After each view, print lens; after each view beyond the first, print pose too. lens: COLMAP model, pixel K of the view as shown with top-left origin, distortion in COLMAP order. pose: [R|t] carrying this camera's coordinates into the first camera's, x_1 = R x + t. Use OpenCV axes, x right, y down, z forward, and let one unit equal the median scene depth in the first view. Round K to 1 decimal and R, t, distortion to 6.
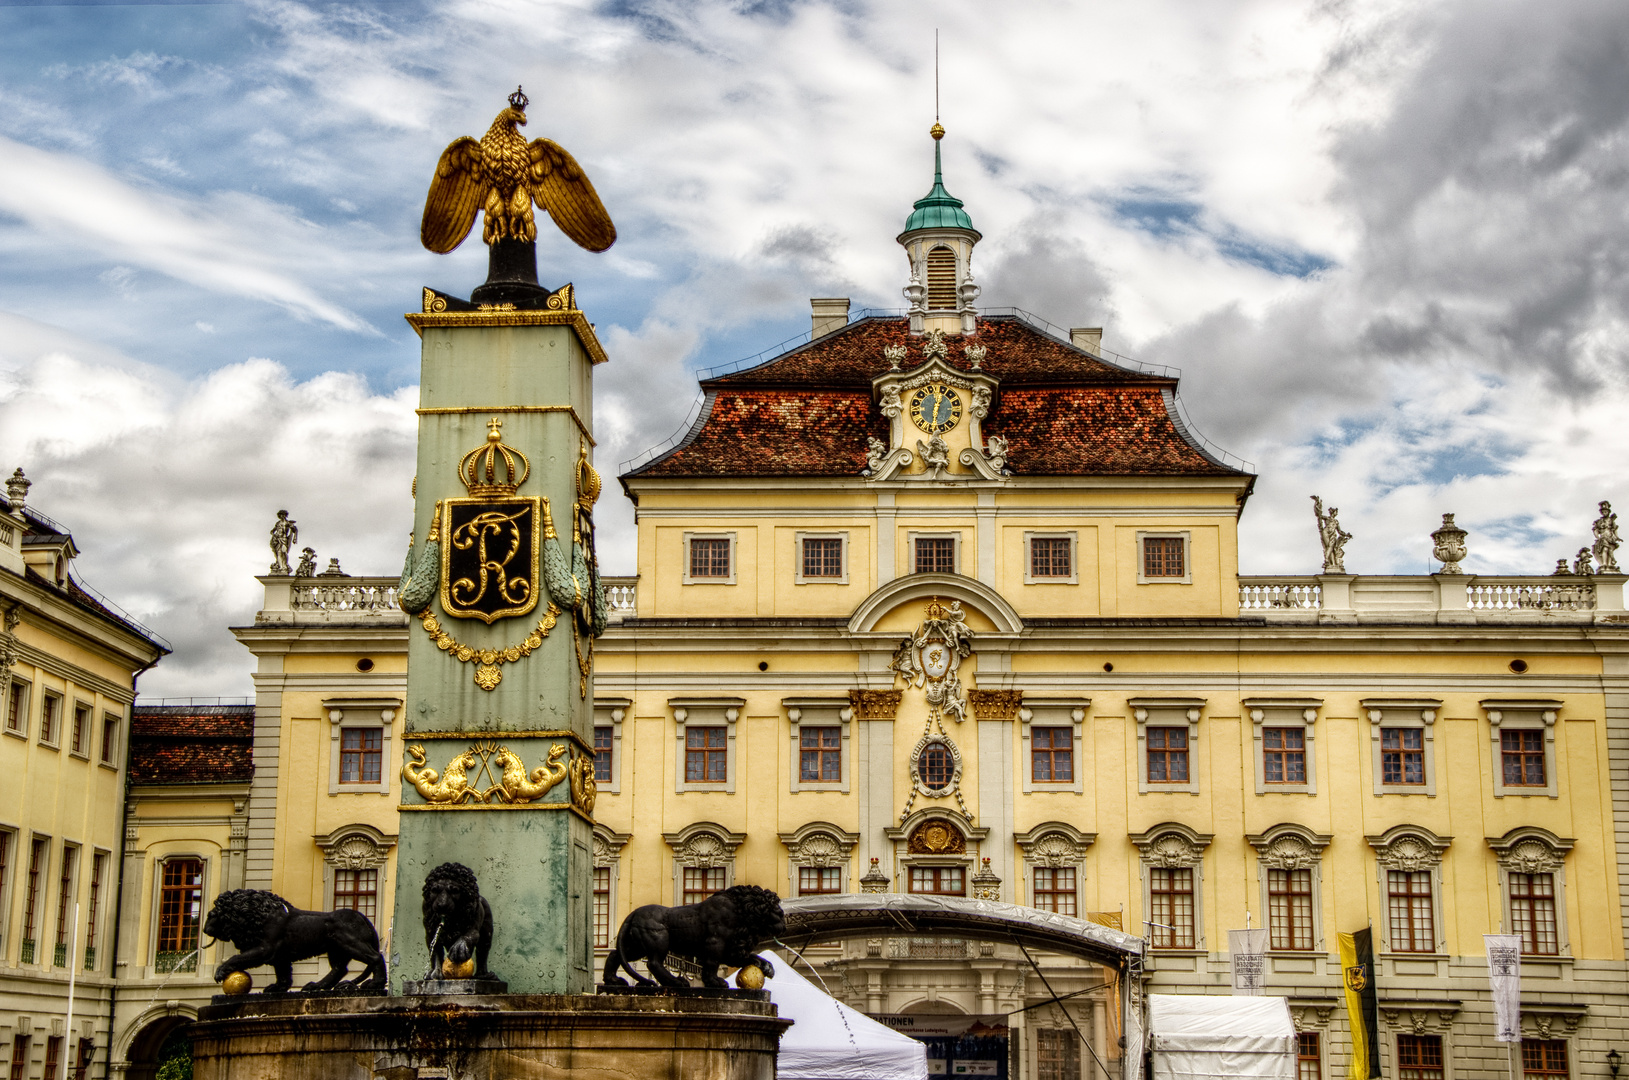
lens RADIAL K [[2704.7, 0, 822.2], [0, 2704.7, 504.3], [0, 0, 1]] dist [0.157502, 0.471055]
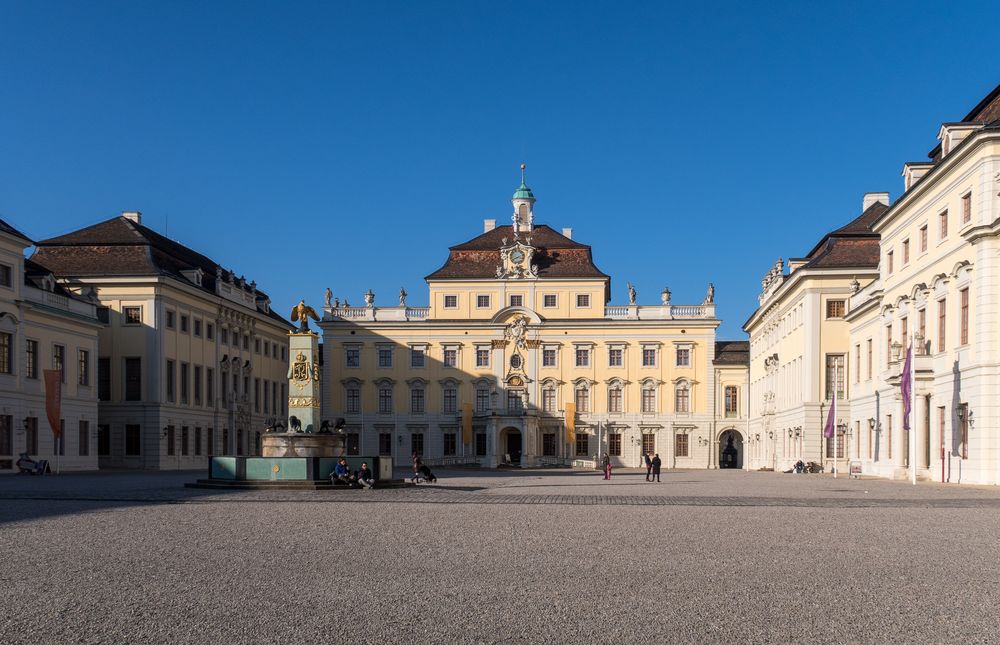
lens RADIAL K [[949.1, 0, 504.5], [0, 949.1, 421.2], [0, 0, 1]] dist [0.116465, -0.003946]
pose [[0.999033, 0.001303, -0.043956, 0.081498], [0.006525, 0.984103, 0.177479, -0.045553], [0.043488, -0.177594, 0.983142, -0.225847]]
